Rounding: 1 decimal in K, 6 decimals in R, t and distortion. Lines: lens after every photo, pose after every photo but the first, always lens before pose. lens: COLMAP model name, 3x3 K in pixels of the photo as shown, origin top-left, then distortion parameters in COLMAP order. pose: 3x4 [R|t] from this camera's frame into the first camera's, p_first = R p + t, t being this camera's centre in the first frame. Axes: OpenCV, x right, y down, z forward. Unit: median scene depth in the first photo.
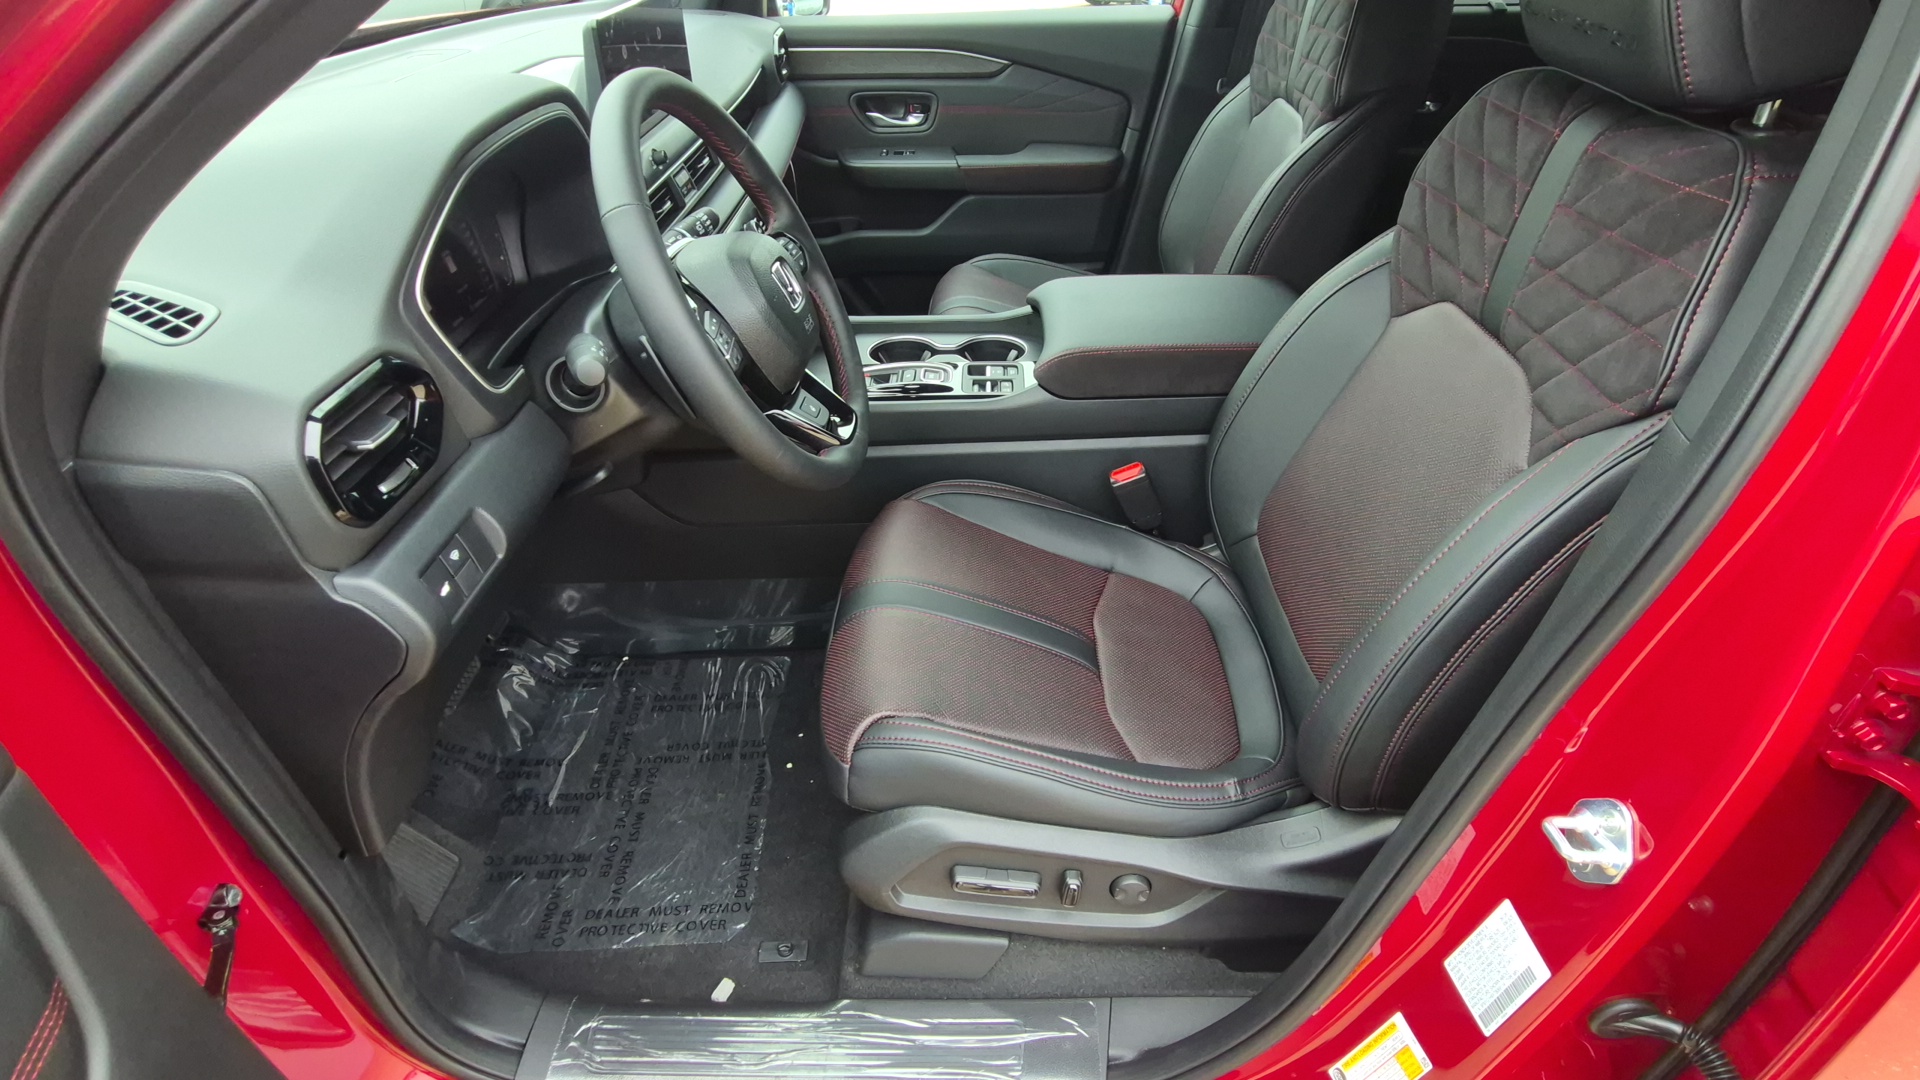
lens RADIAL K [[975.1, 0, 962.7], [0, 975.1, 541.2], [0, 0, 1]] dist [0.000346, 0.000093]
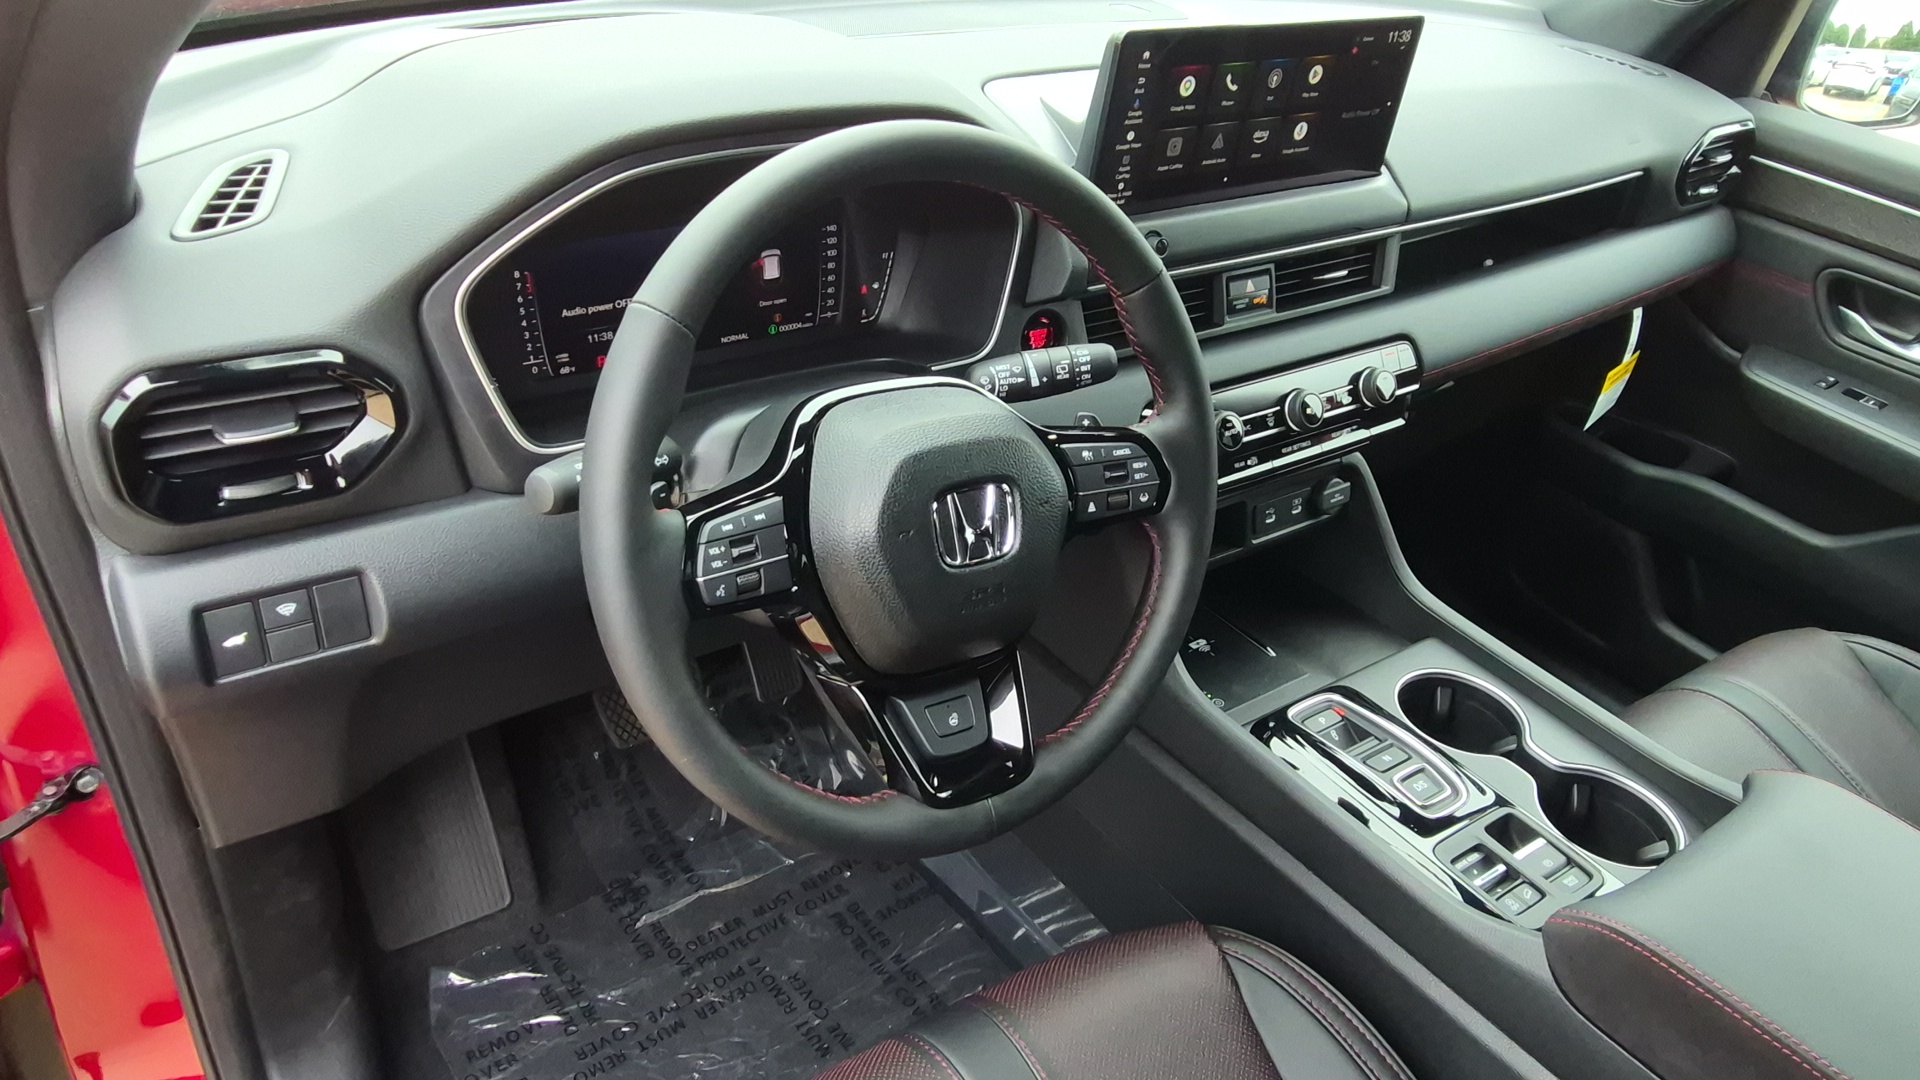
lens RADIAL K [[1354.6, 0, 954.8], [0, 1354.6, 541.0], [0, 0, 1]] dist [-0.005208, -0.001272]
pose [[0.590622, 0.508698, -0.626411, 0.210731], [-0.557097, 0.818641, 0.139537, -0.240695], [0.583788, 0.266558, 0.766902, 0.260062]]
